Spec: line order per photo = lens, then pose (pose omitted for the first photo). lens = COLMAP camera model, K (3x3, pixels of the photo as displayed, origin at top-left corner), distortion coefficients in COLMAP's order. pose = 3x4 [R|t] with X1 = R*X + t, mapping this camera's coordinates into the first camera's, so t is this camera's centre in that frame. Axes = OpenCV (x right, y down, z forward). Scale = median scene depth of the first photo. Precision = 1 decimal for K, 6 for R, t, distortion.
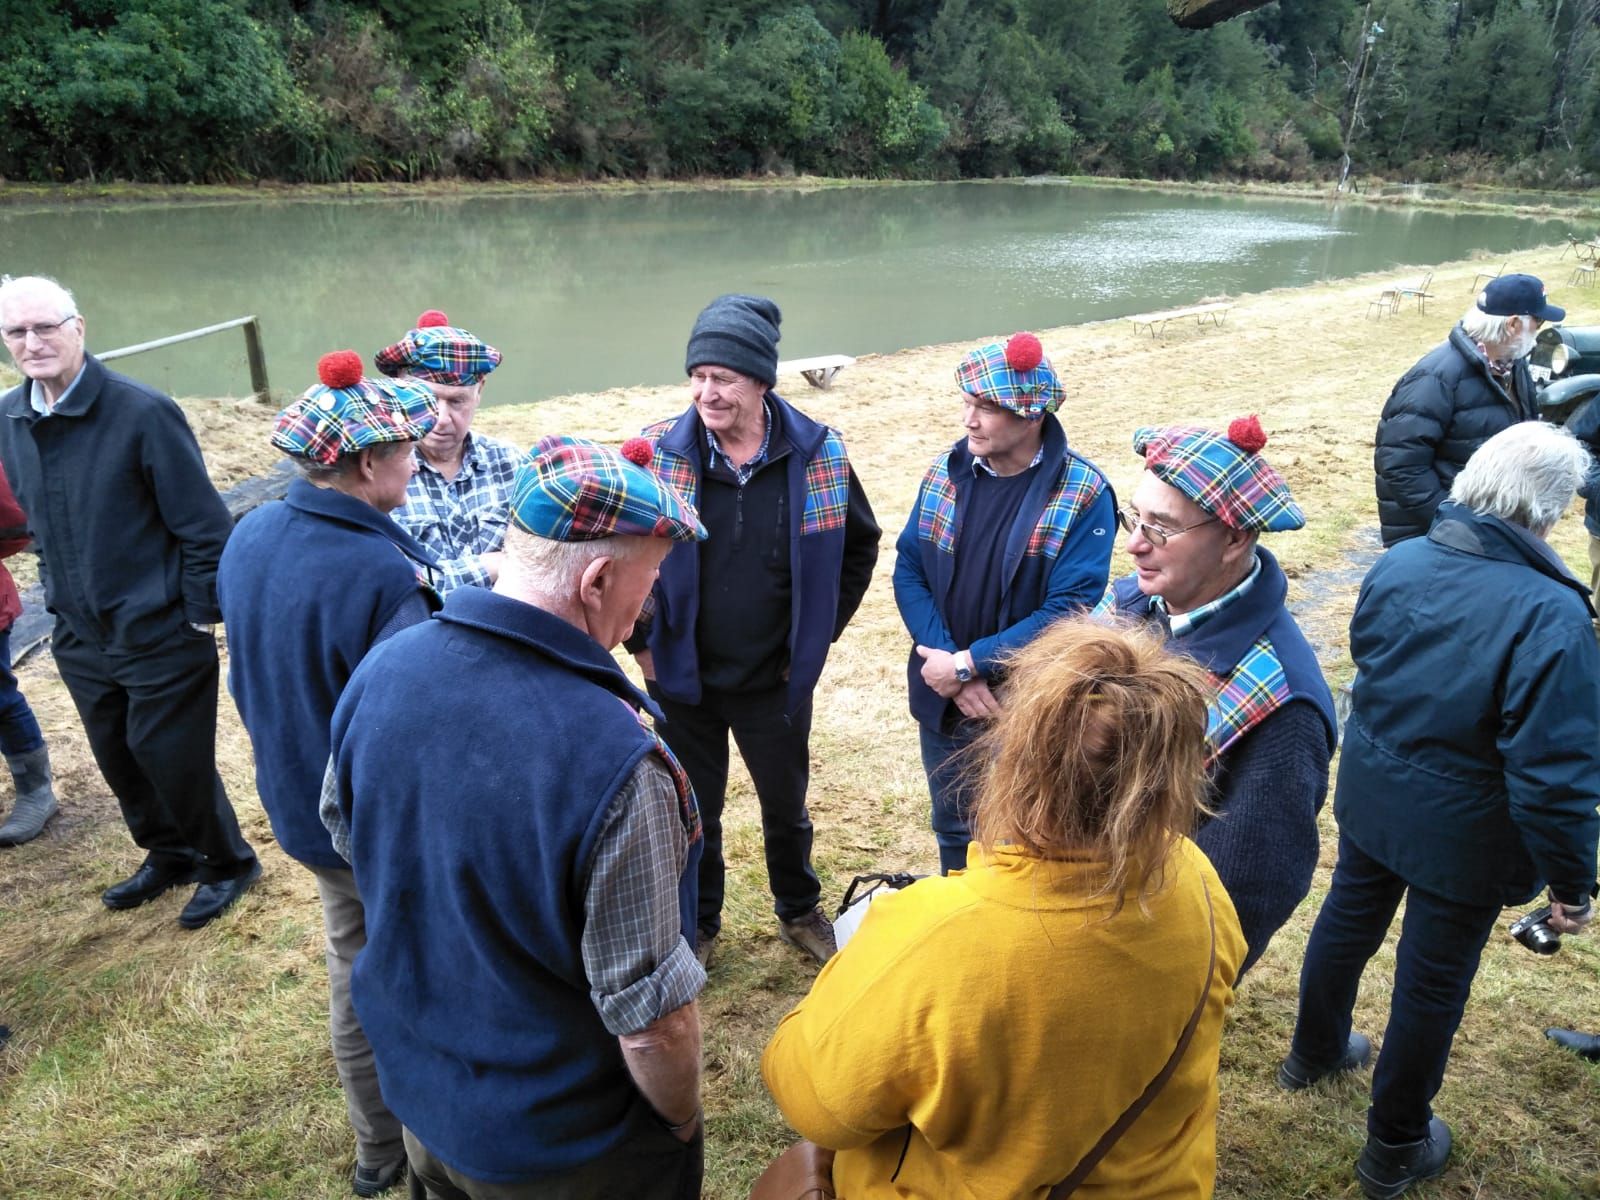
lens RADIAL K [[1199.4, 0, 799.4], [0, 1199.4, 600.9], [0, 0, 1]] dist [0.044846, -0.033024]
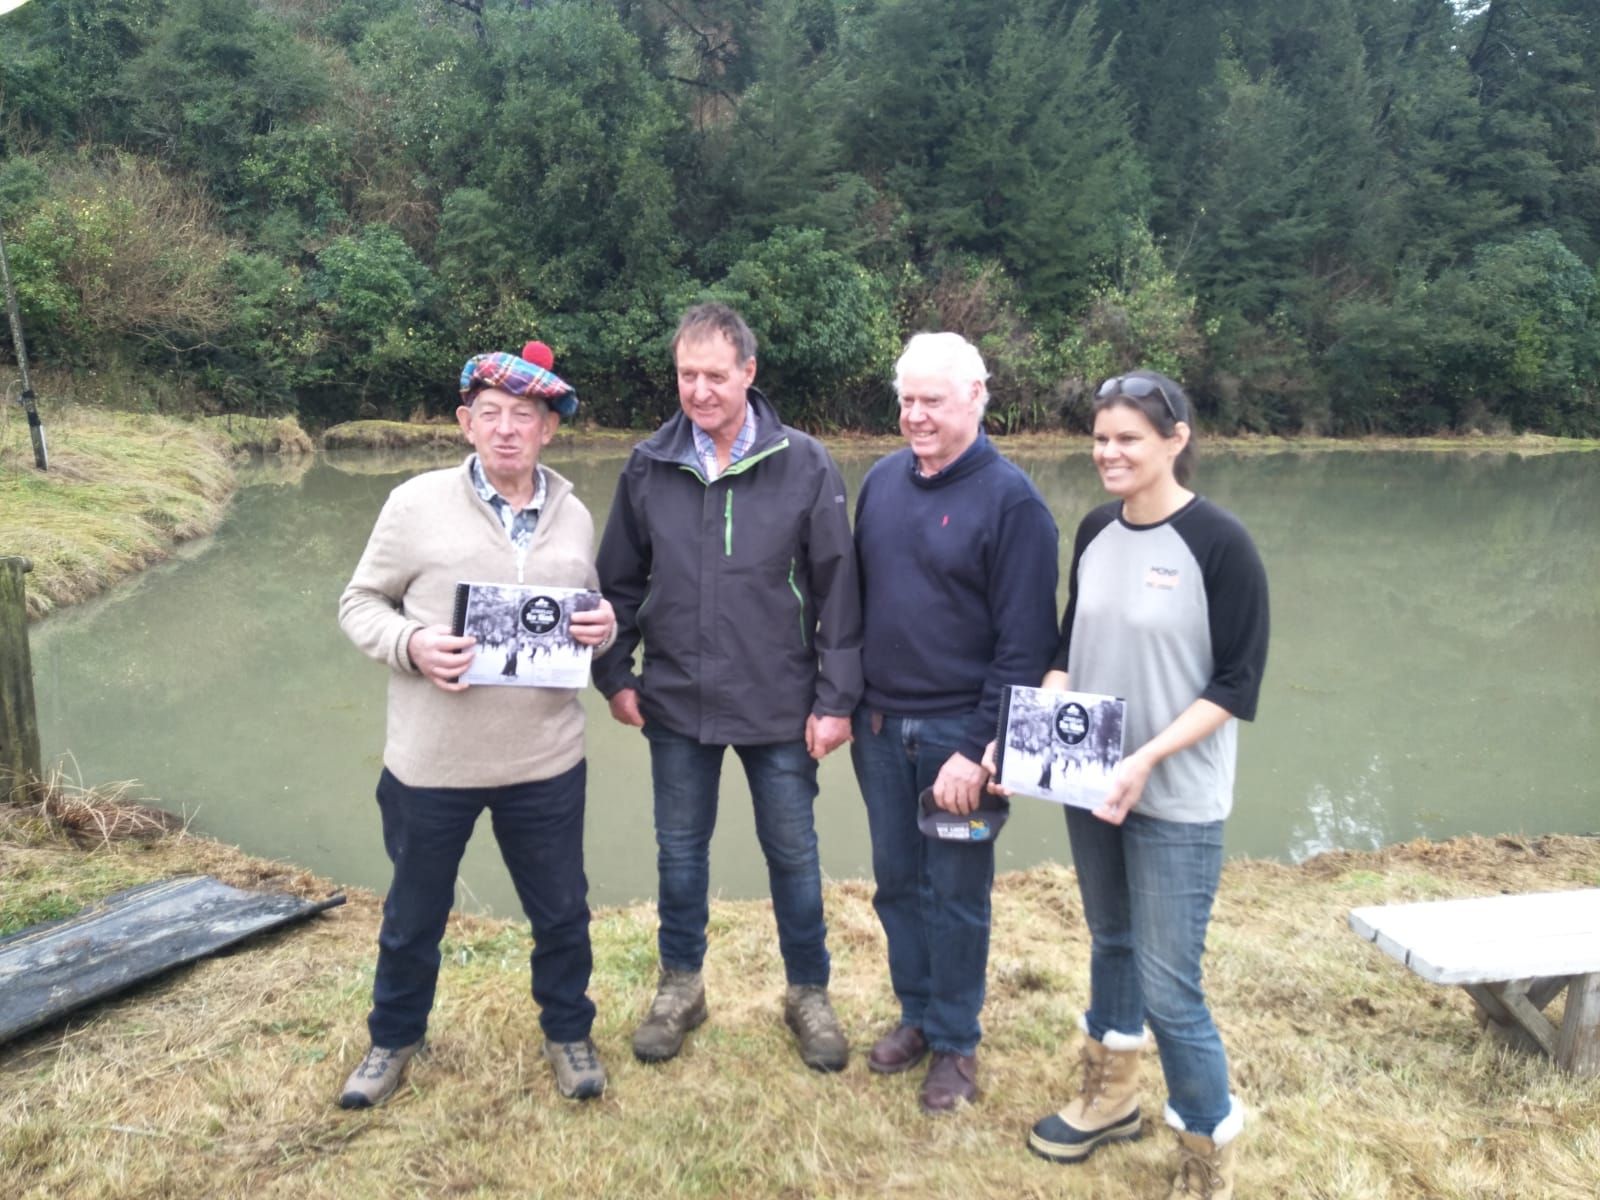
lens RADIAL K [[1199.4, 0, 797.8], [0, 1199.4, 597.4], [0, 0, 1]] dist [0.044846, -0.033024]
pose [[0.872411, 0.069842, -0.483757, -0.023496], [-0.174728, 0.968900, -0.175221, -0.051670], [0.456475, 0.237391, 0.857482, 0.203481]]
